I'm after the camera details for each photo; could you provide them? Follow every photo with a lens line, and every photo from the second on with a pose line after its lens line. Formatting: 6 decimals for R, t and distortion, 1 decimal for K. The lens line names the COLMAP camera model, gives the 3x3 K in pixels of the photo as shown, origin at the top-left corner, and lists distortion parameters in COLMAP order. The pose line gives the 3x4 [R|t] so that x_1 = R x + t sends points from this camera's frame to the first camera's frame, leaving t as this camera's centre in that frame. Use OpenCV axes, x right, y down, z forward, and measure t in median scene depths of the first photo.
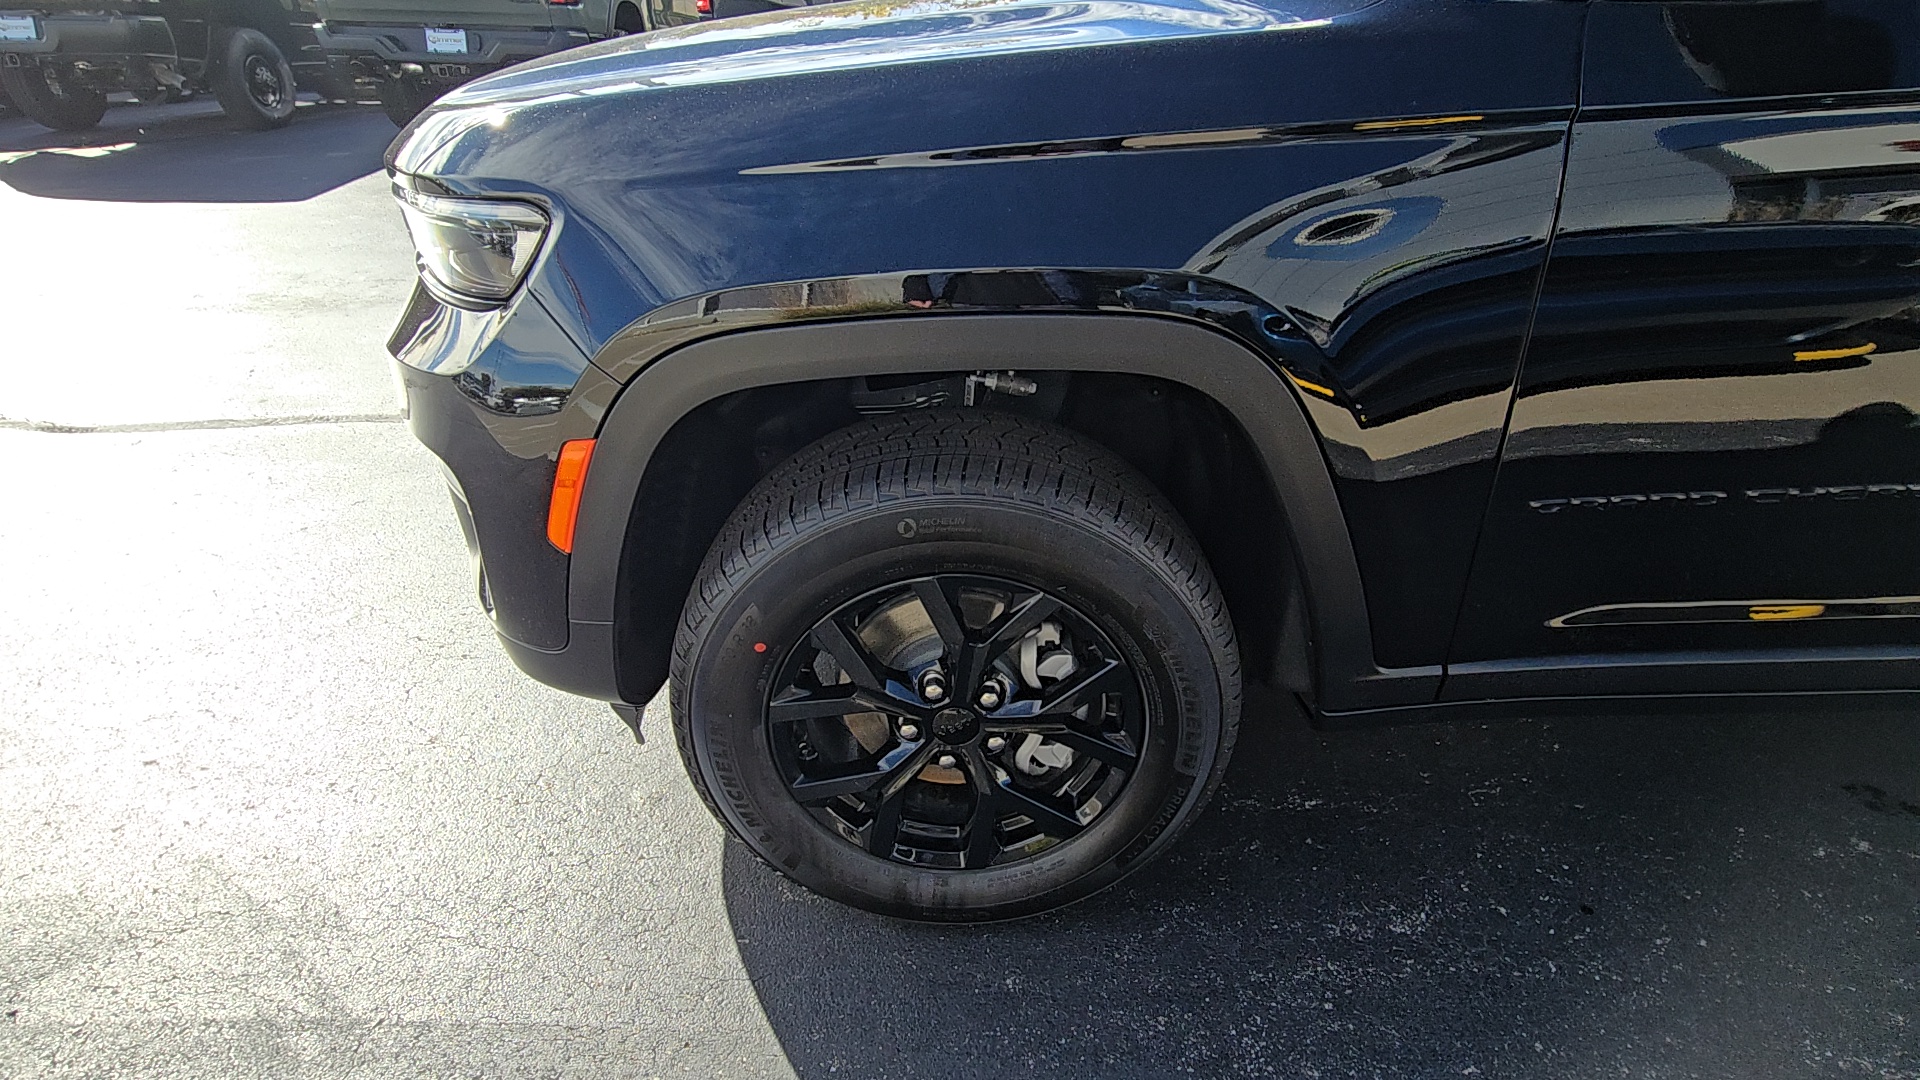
lens RADIAL K [[961.6, 0, 964.8], [0, 961.6, 550.5], [0, 0, 1]] dist [-0.000926, 0.000410]
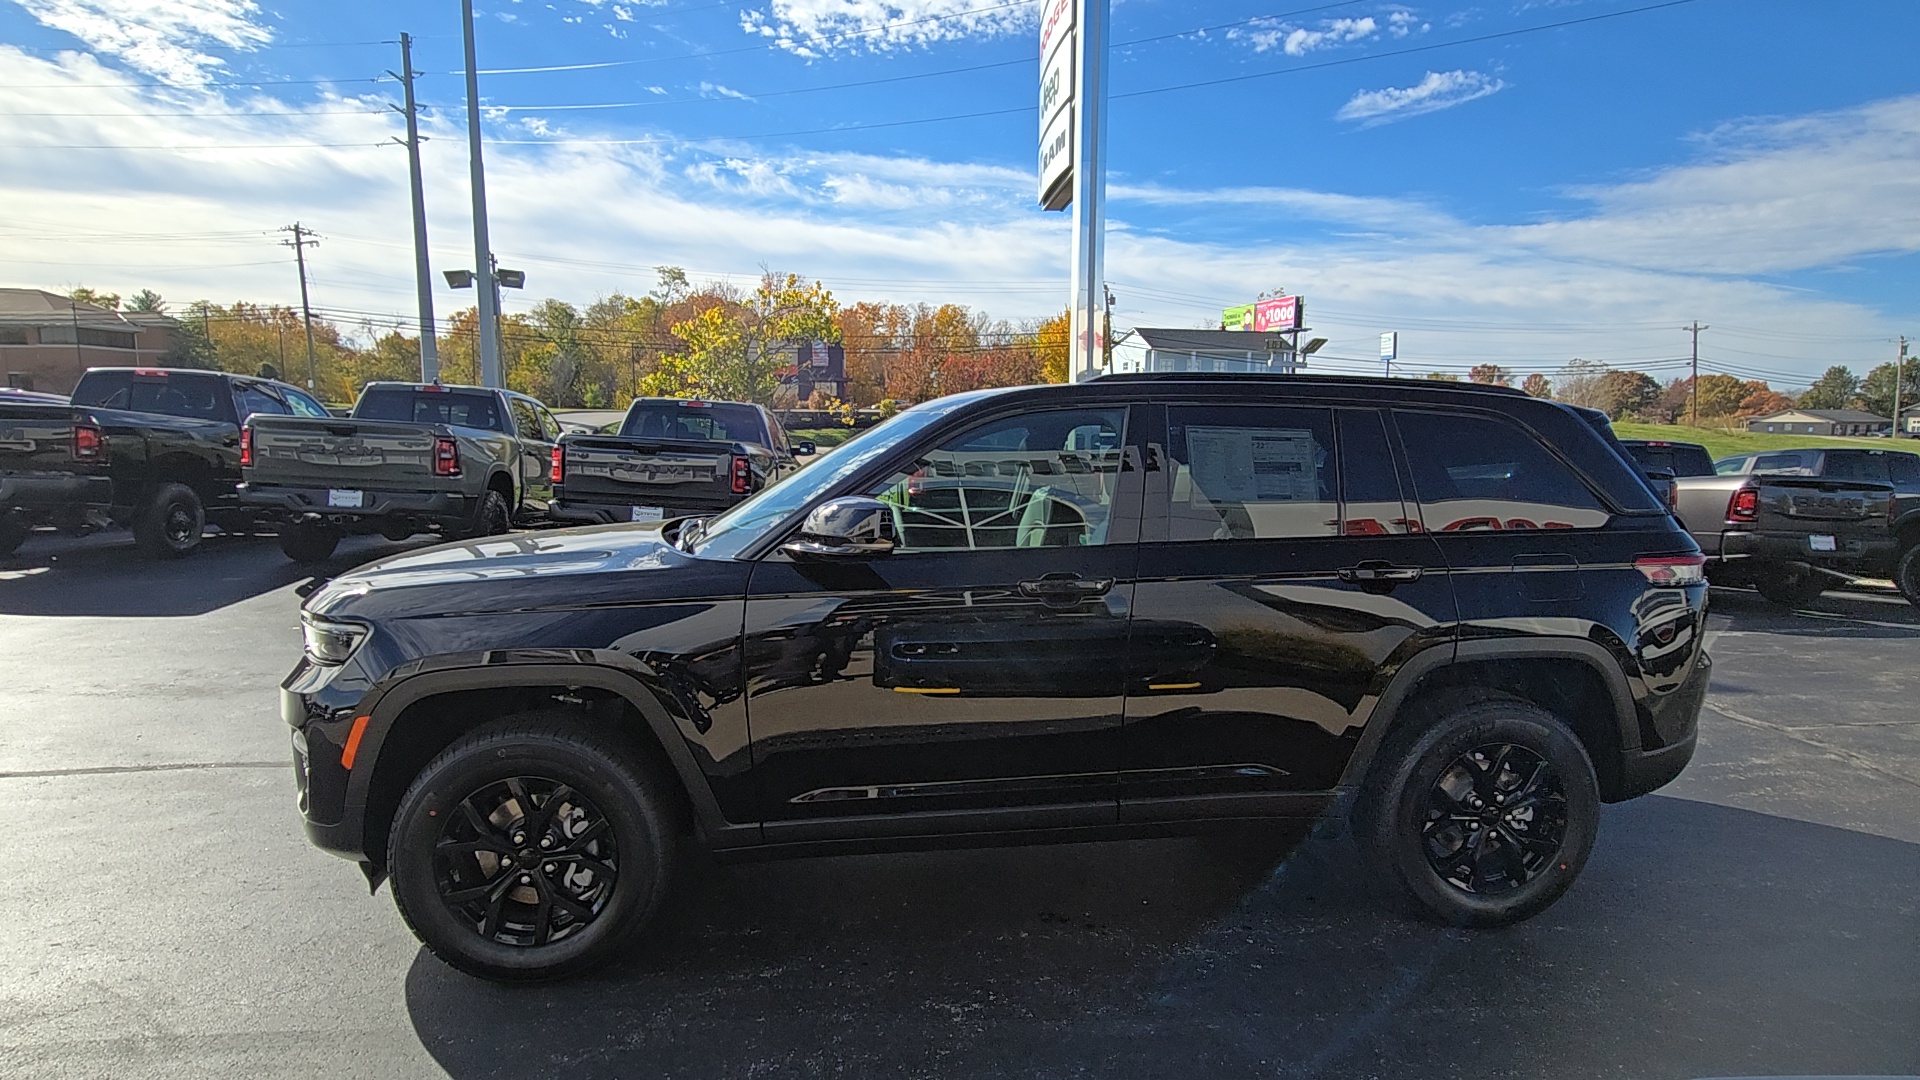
lens RADIAL K [[961.6, 0, 950.4], [0, 961.6, 570.5], [0, 0, 1]] dist [-0.000926, 0.000410]
pose [[0.993457, 0.010861, 0.113686, 0.640534], [0.033799, 0.922912, -0.383524, 0.424992], [-0.109087, 0.384858, 0.916507, -1.236257]]
